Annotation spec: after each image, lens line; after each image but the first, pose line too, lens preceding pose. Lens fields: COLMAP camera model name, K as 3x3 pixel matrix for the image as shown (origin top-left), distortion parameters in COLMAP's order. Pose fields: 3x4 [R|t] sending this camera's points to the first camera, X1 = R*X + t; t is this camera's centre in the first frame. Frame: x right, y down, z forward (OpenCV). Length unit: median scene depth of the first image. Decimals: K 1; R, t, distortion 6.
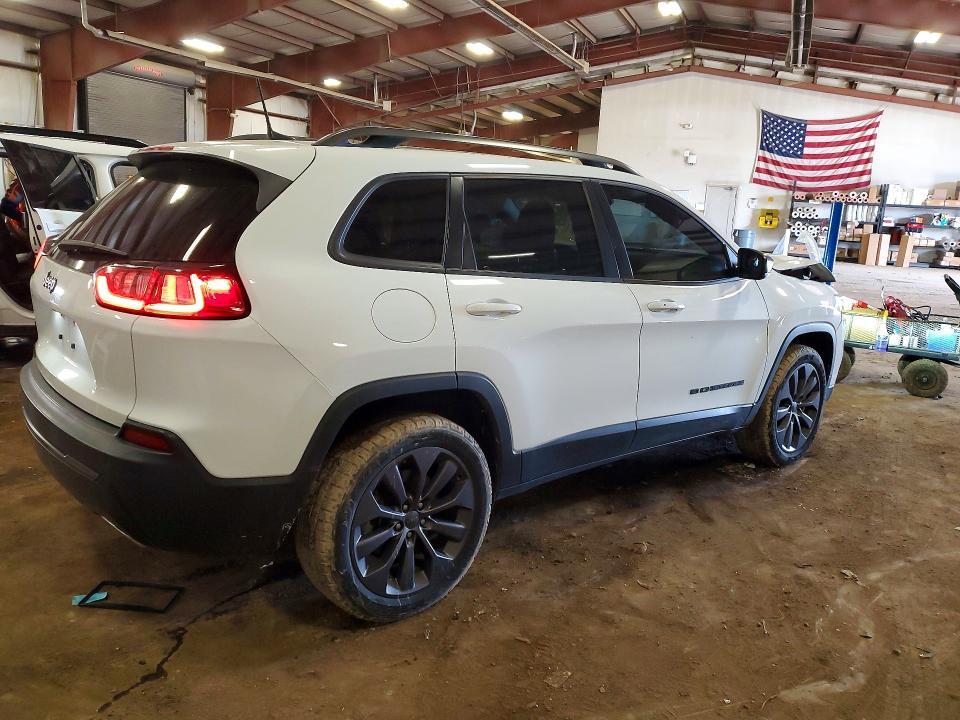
lens RADIAL K [[748.5, 0, 473.1], [0, 748.5, 343.7], [0, 0, 1]] dist [0.012253, 0.012598]
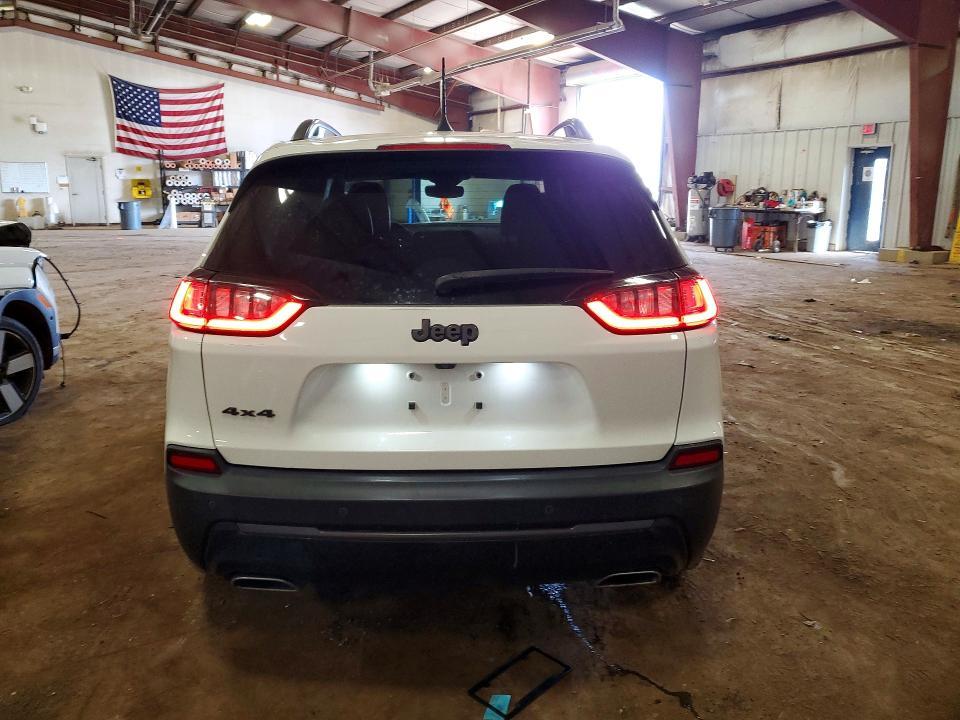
lens RADIAL K [[749.6, 0, 463.2], [0, 749.6, 338.0], [0, 0, 1]] dist [0.006714, 0.005065]
pose [[0.624804, -0.212203, 0.751392, -0.127960], [0.184621, 0.975221, 0.121897, -0.018789], [-0.758640, 0.062561, 0.648499, 0.058779]]
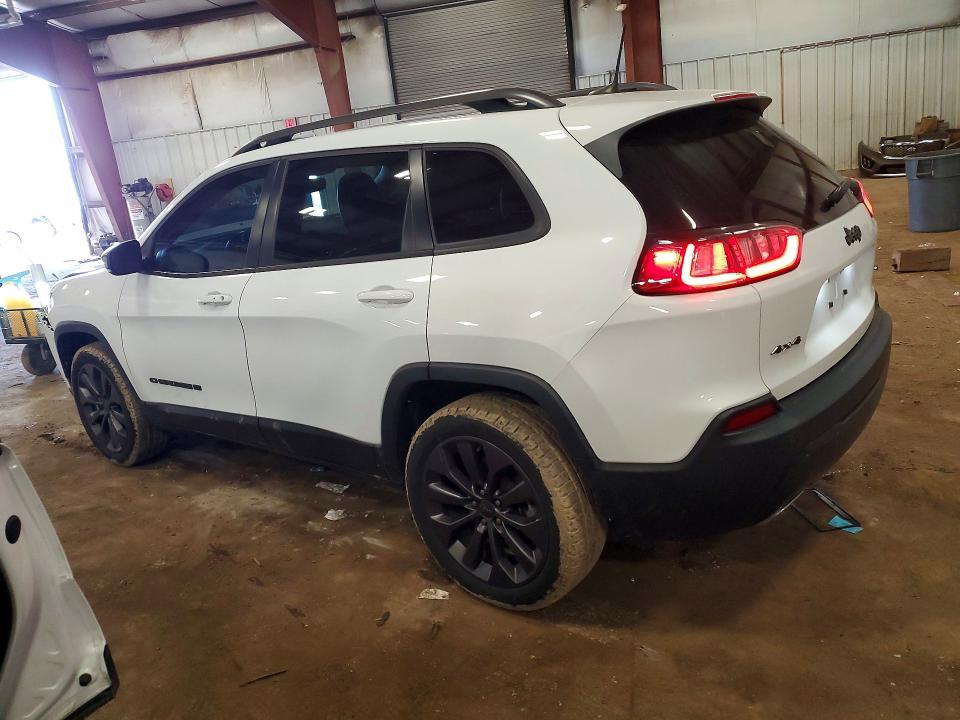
lens RADIAL K [[748.5, 0, 473.1], [0, 748.5, 343.7], [0, 0, 1]] dist [0.012253, 0.012598]
pose [[-0.199025, -0.281303, 0.938753, -0.160358], [0.296719, 0.895657, 0.331296, -0.048094], [-0.933995, 0.344482, -0.094790, 0.181741]]
